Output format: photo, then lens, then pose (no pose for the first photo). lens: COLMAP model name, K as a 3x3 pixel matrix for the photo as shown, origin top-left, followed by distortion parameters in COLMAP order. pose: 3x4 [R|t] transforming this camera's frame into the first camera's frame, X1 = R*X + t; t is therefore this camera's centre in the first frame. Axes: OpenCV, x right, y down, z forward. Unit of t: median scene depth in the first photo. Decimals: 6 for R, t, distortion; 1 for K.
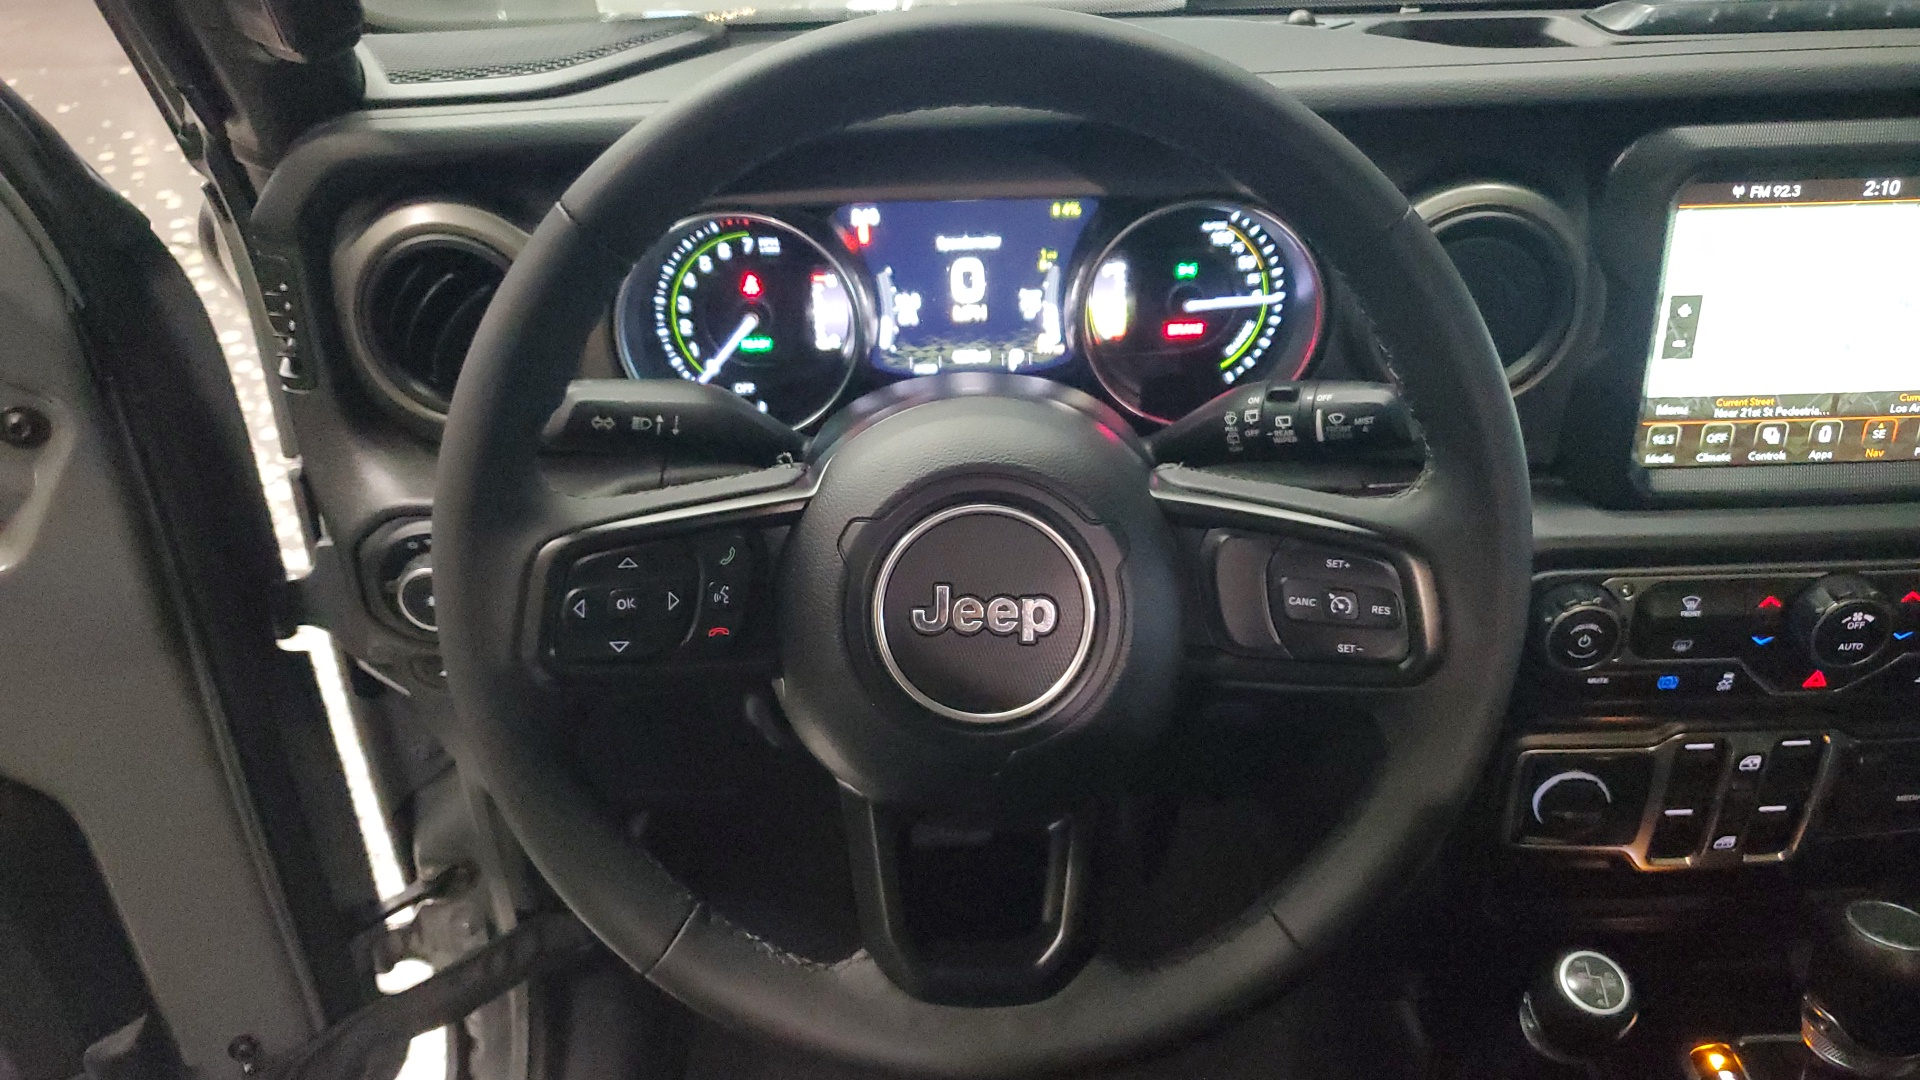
lens RADIAL K [[1509.8, 0, 960.0], [0, 1509.8, 540.0], [0, 0, 1]] dist [0.005860, -0.000688]
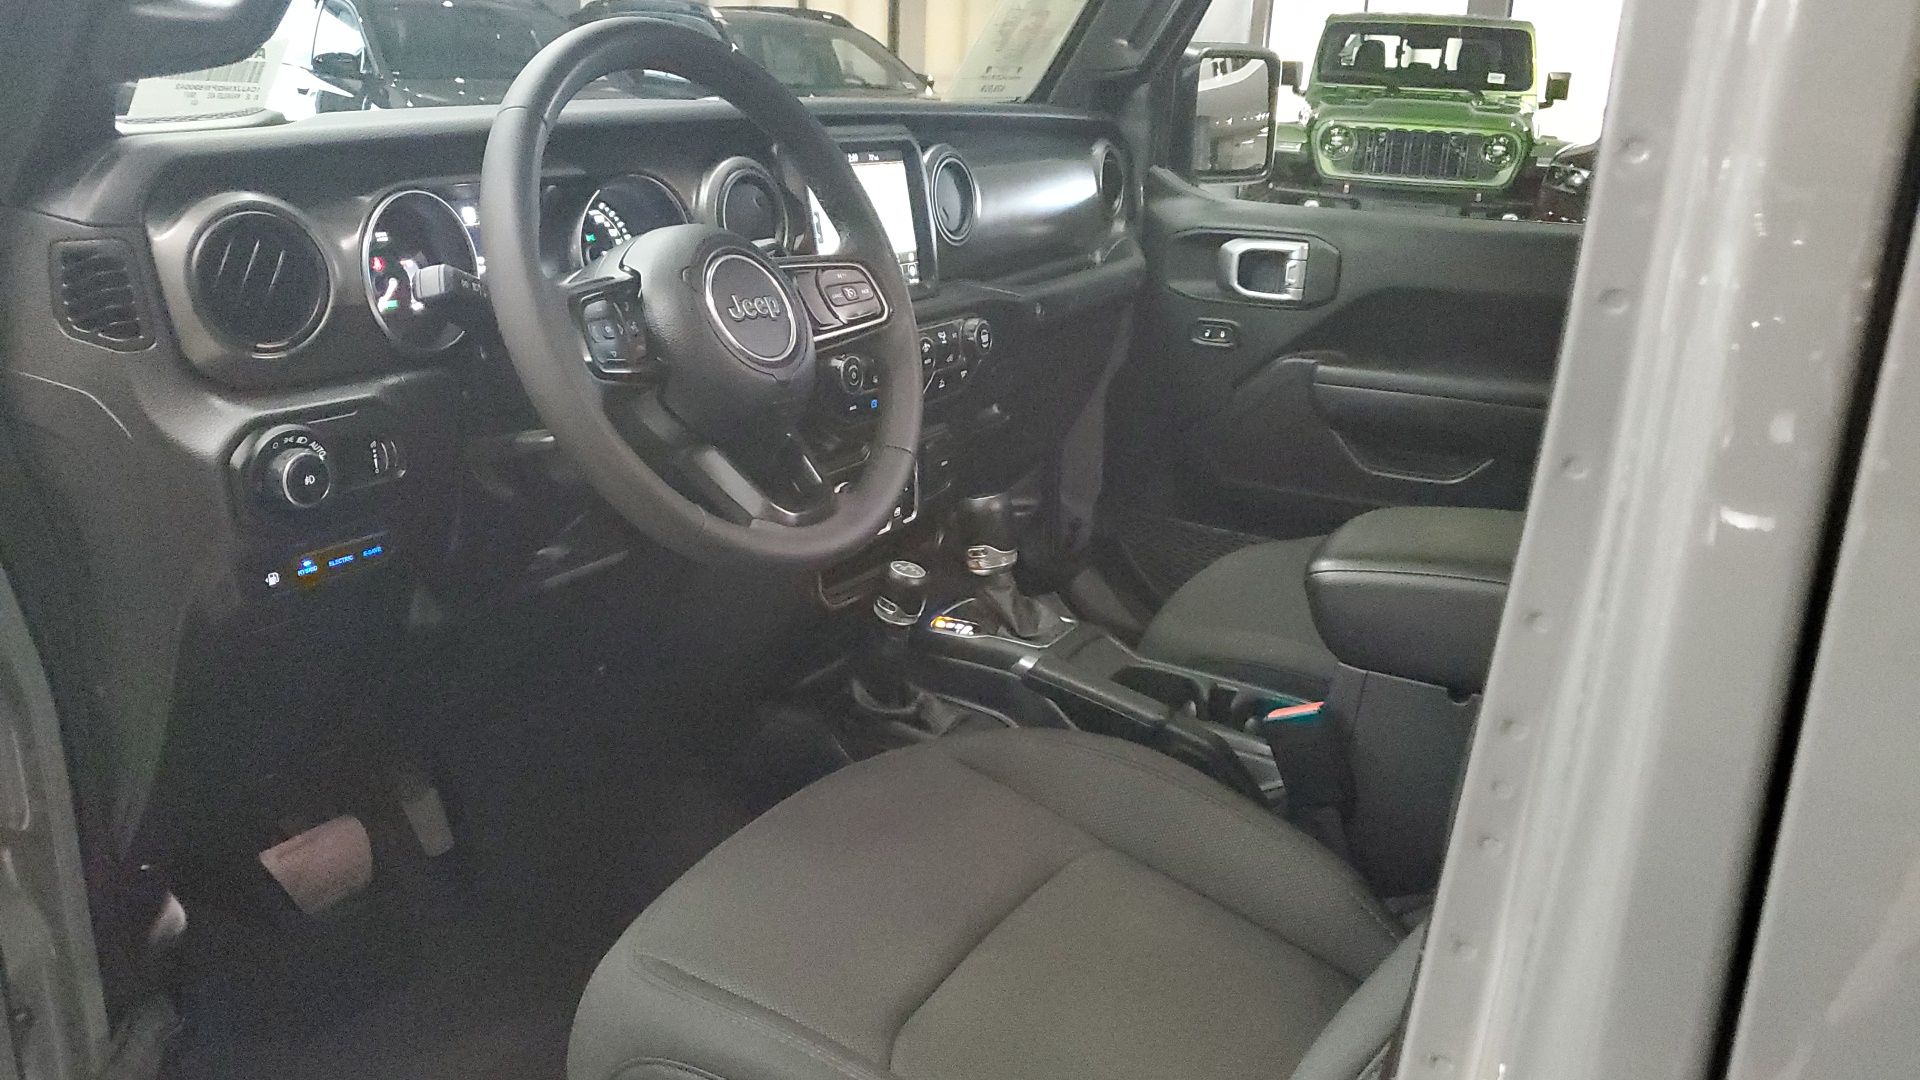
lens RADIAL K [[1460.2, 0, 964.1], [0, 1460.2, 535.1], [0, 0, 1]] dist [0.008328, 0.007733]
pose [[0.538354, -0.229917, 0.810749, -1.068928], [0.447557, 0.893178, -0.043894, 0.392064], [-0.714051, 0.386487, 0.583746, -0.127607]]
